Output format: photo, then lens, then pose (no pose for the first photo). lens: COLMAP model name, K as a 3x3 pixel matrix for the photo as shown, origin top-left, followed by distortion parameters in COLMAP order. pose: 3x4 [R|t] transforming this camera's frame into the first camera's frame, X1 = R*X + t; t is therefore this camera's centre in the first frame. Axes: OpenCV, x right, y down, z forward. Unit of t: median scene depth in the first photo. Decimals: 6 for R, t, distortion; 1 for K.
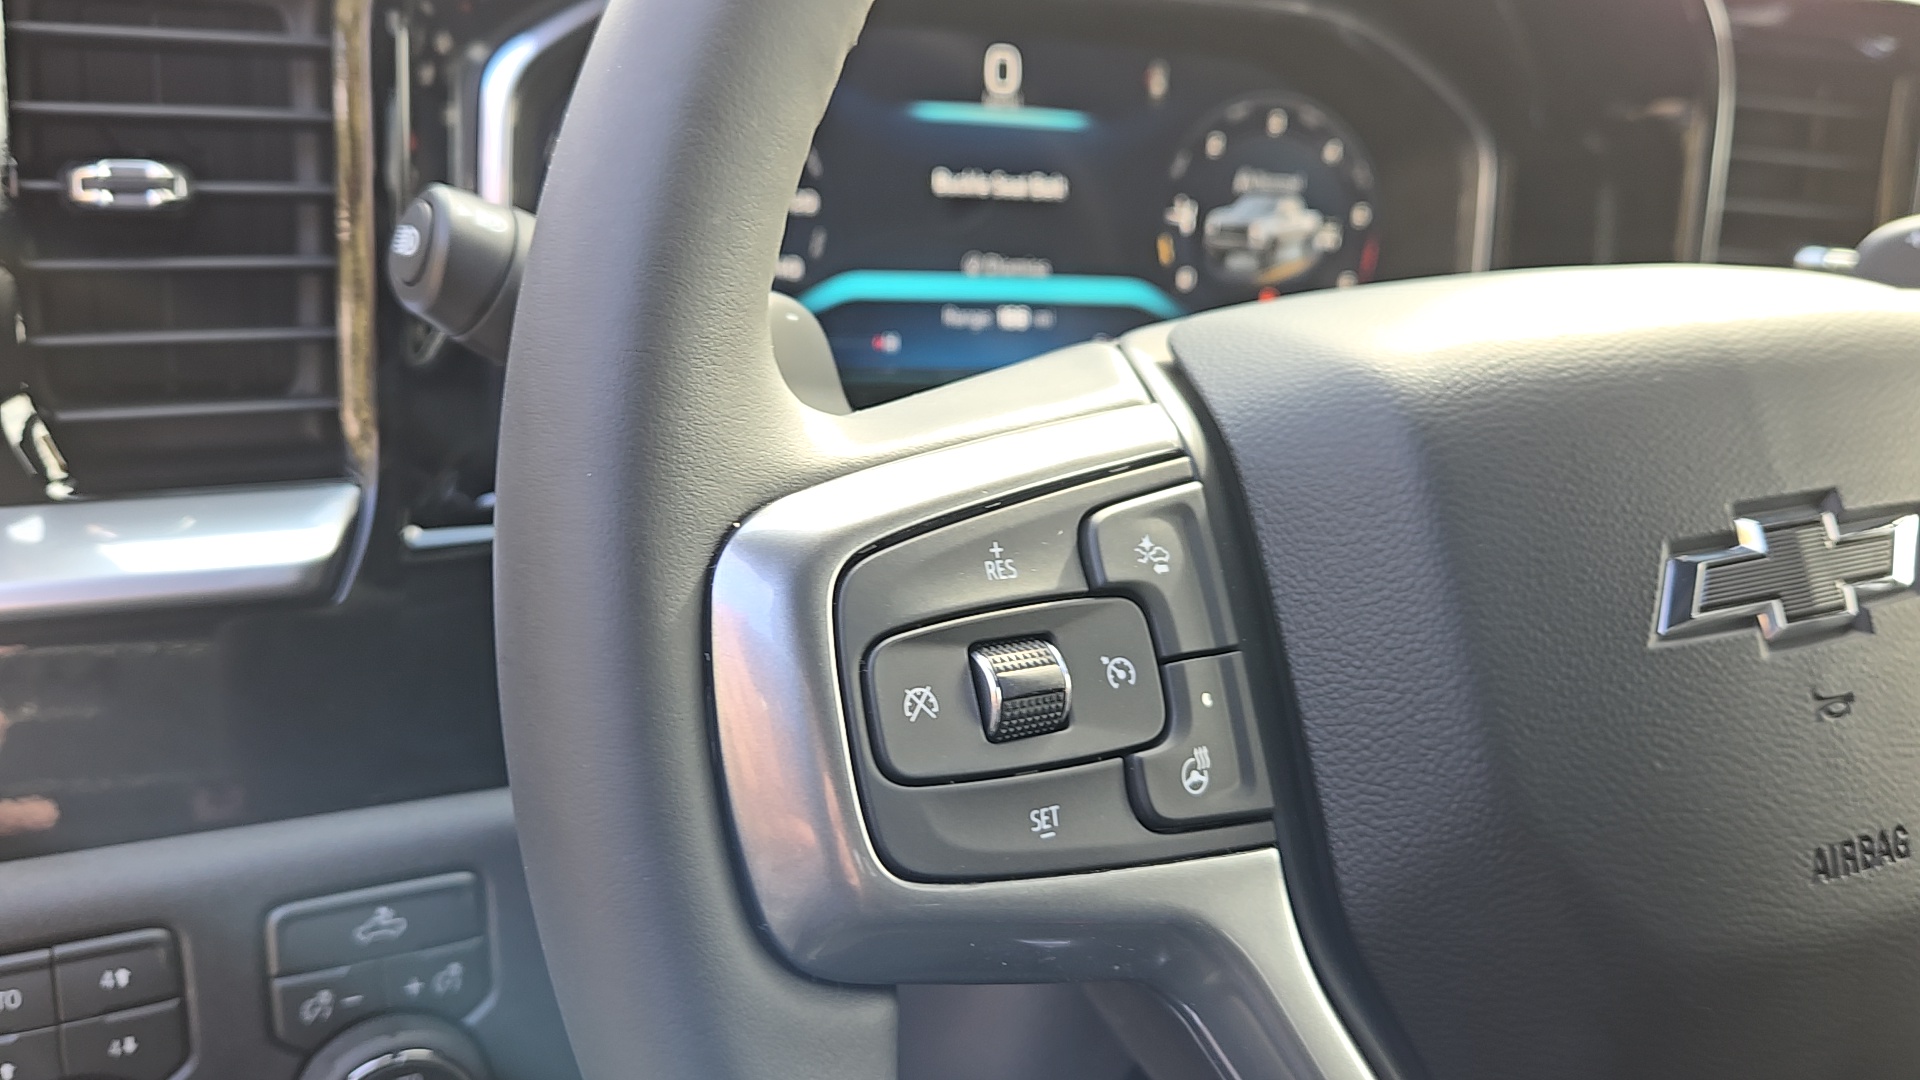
lens RADIAL K [[1656.6, 0, 962.3], [0, 1656.6, 563.3], [0, 0, 1]] dist [-0.016355, -0.007436]
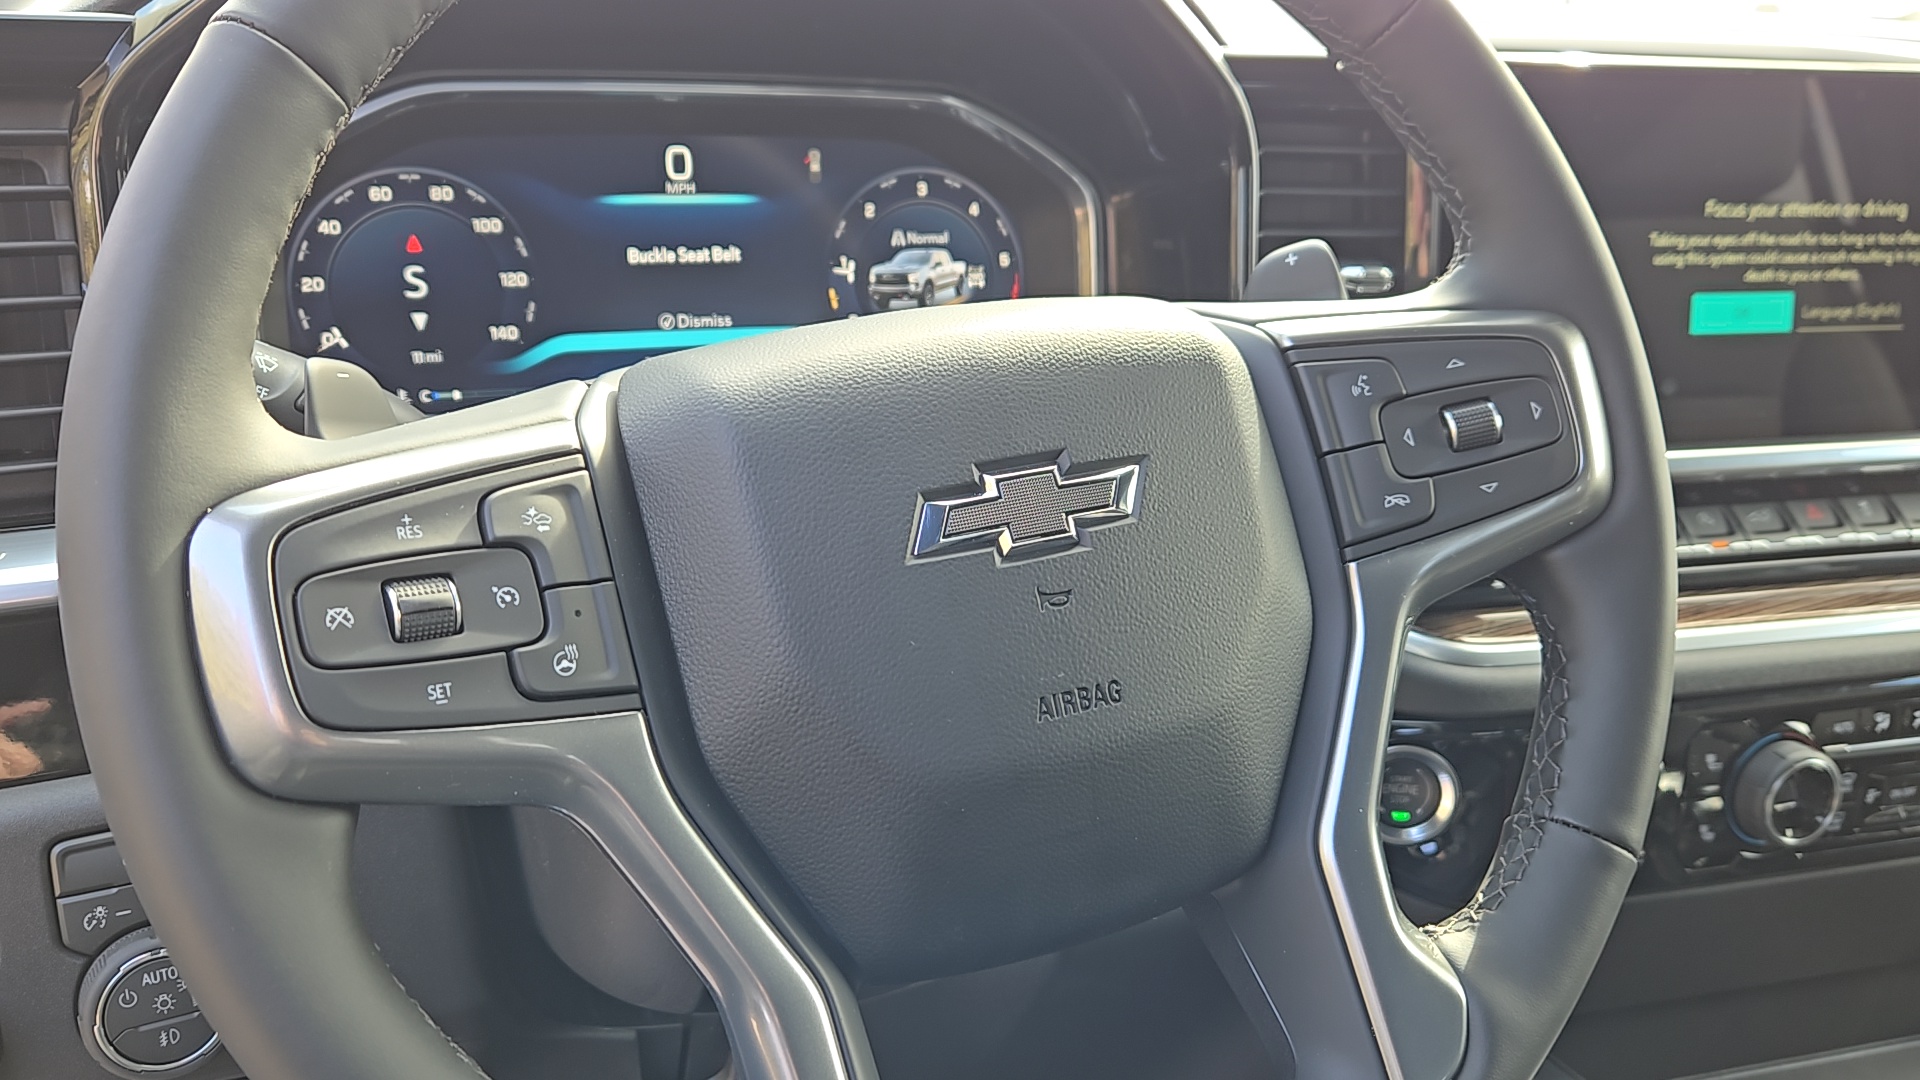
lens RADIAL K [[1629.5, 0, 960.0], [0, 1629.5, 540.0], [0, 0, 1]] dist [-0.004648, -0.008818]
pose [[0.998092, -0.061739, -0.000441, 0.503535], [0.061685, 0.997476, -0.035165, 0.090205], [0.002611, 0.035071, 0.999381, -0.479113]]
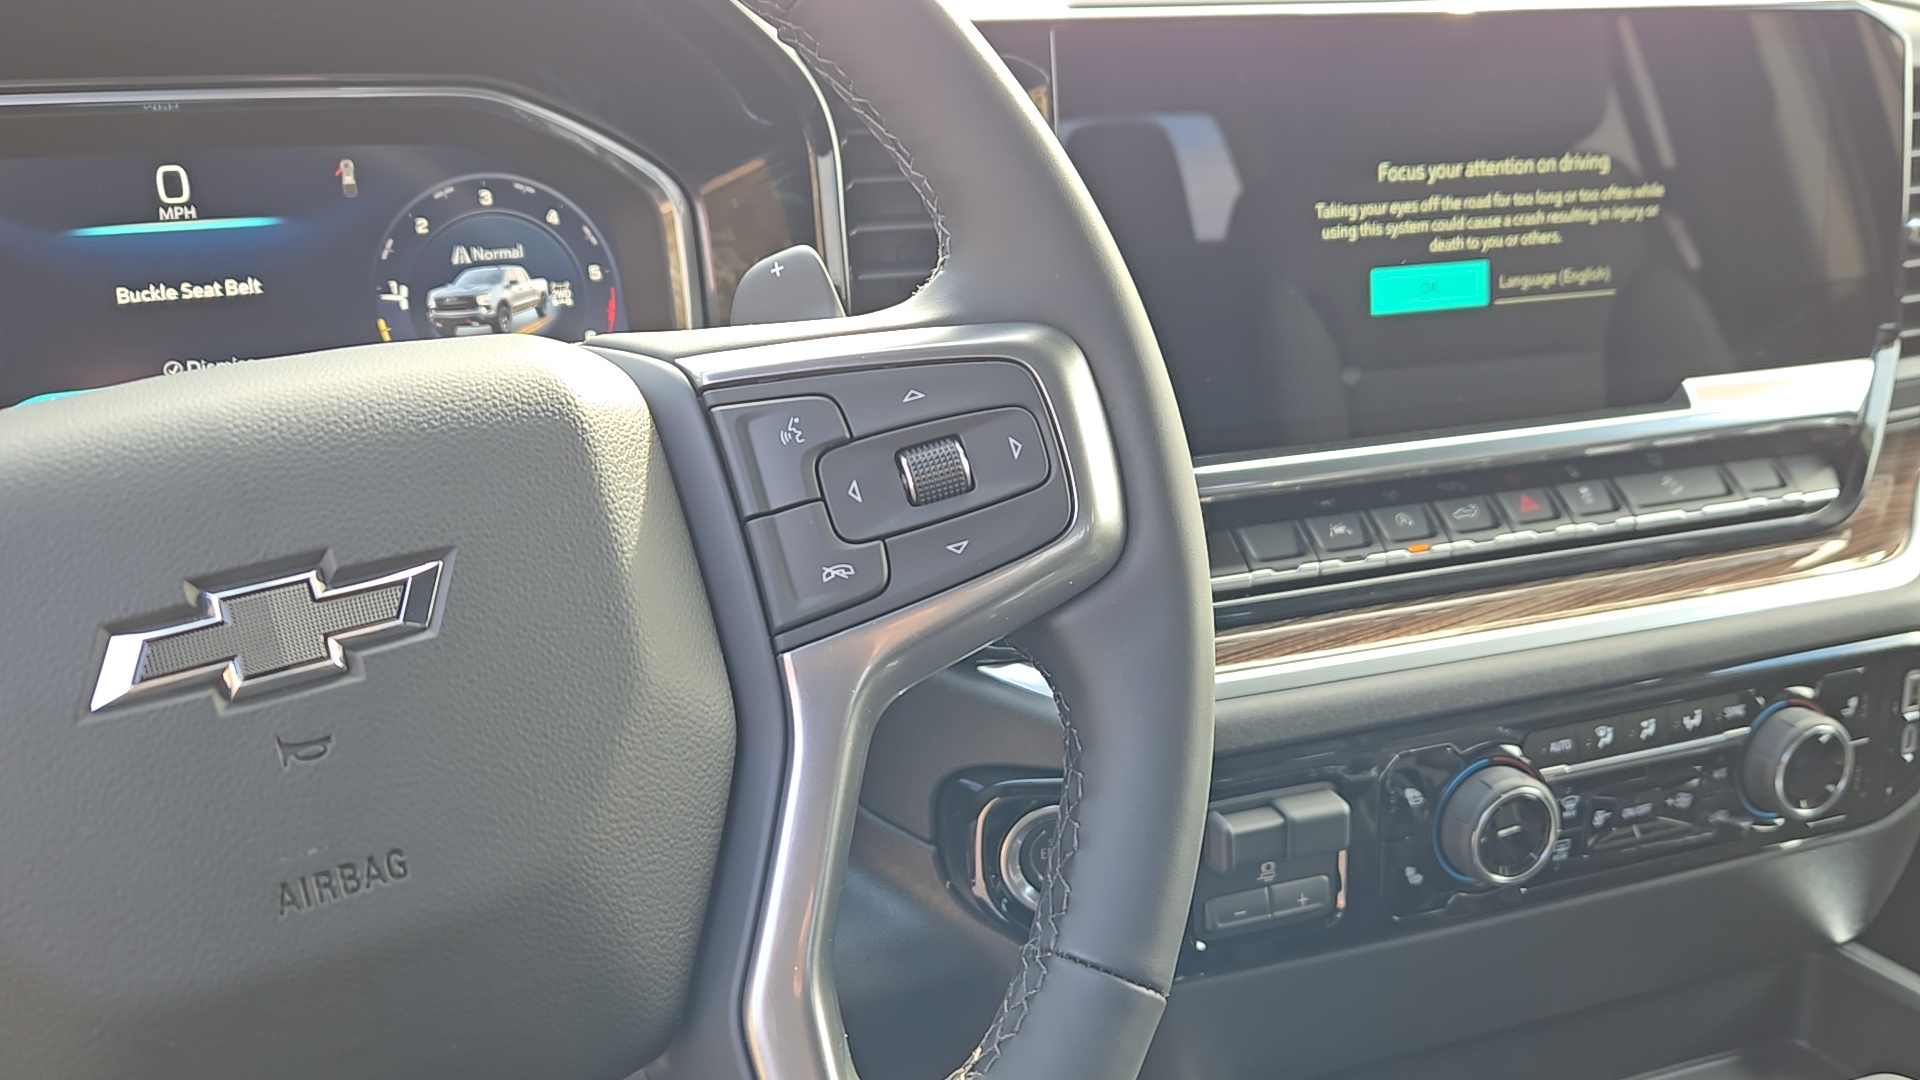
lens RADIAL K [[1629.5, 0, 960.0], [0, 1629.5, 540.0], [0, 0, 1]] dist [-0.004648, -0.008818]
pose [[0.991537, -0.122752, 0.042263, 1.046448], [0.123703, 0.992104, -0.020657, 0.026871], [-0.039393, 0.025711, 0.998893, -0.121017]]
